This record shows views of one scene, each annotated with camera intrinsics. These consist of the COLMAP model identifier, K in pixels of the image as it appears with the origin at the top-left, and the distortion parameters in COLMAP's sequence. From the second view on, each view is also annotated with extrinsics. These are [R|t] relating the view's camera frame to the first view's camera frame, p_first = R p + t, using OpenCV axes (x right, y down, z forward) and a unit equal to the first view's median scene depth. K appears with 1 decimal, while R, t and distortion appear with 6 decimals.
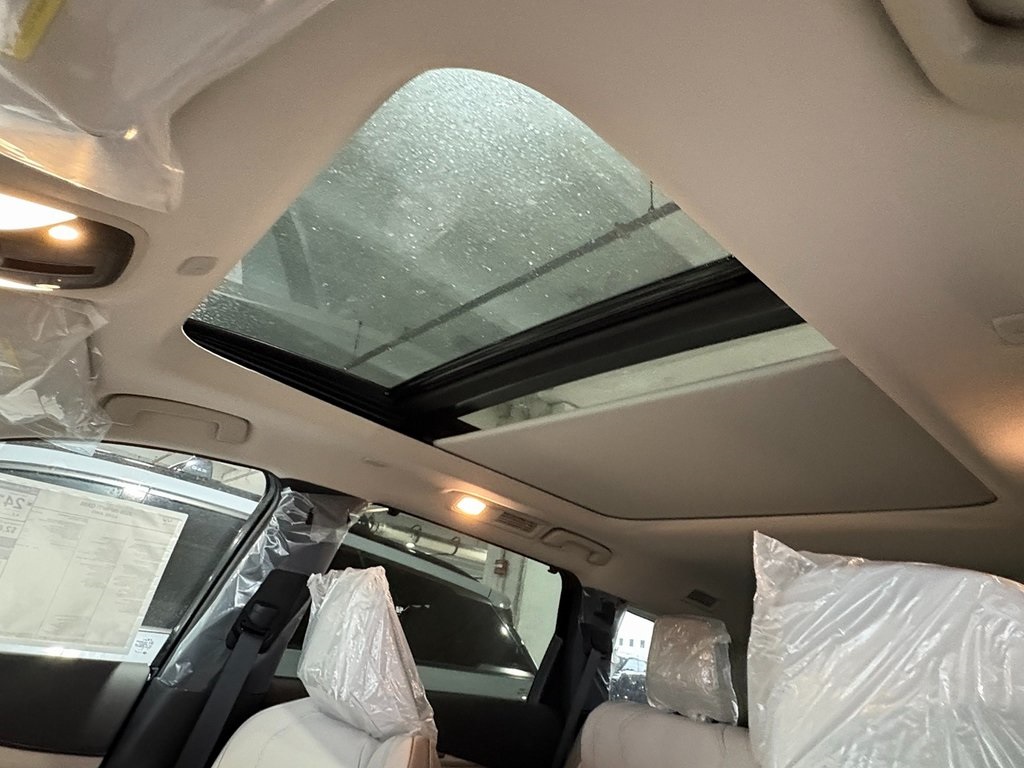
lens RADIAL K [[610.1, 0, 505.8], [0, 610.1, 380.2], [0, 0, 1]] dist [-0.002846, 0.001882]
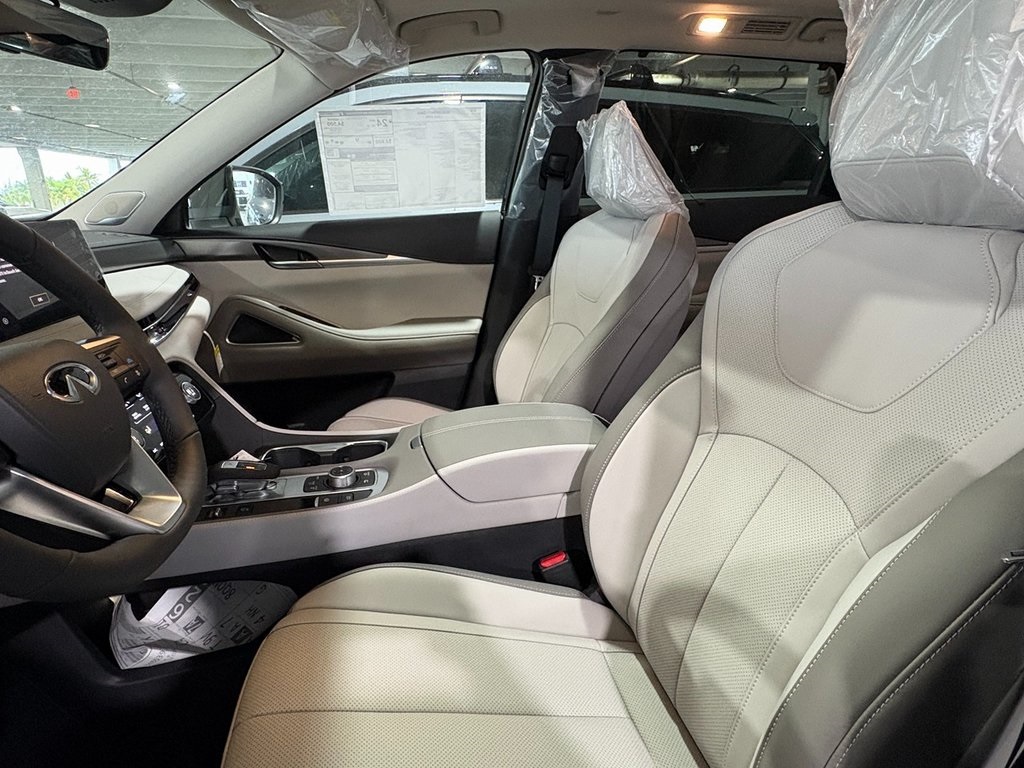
lens RADIAL K [[610.1, 0, 505.8], [0, 610.1, 380.2], [0, 0, 1]] dist [-0.002846, 0.001882]
pose [[0.856188, -0.030466, -0.515765, 0.185551], [0.349003, 0.770187, 0.533863, -0.007054], [0.380970, -0.637090, 0.670058, -0.260225]]
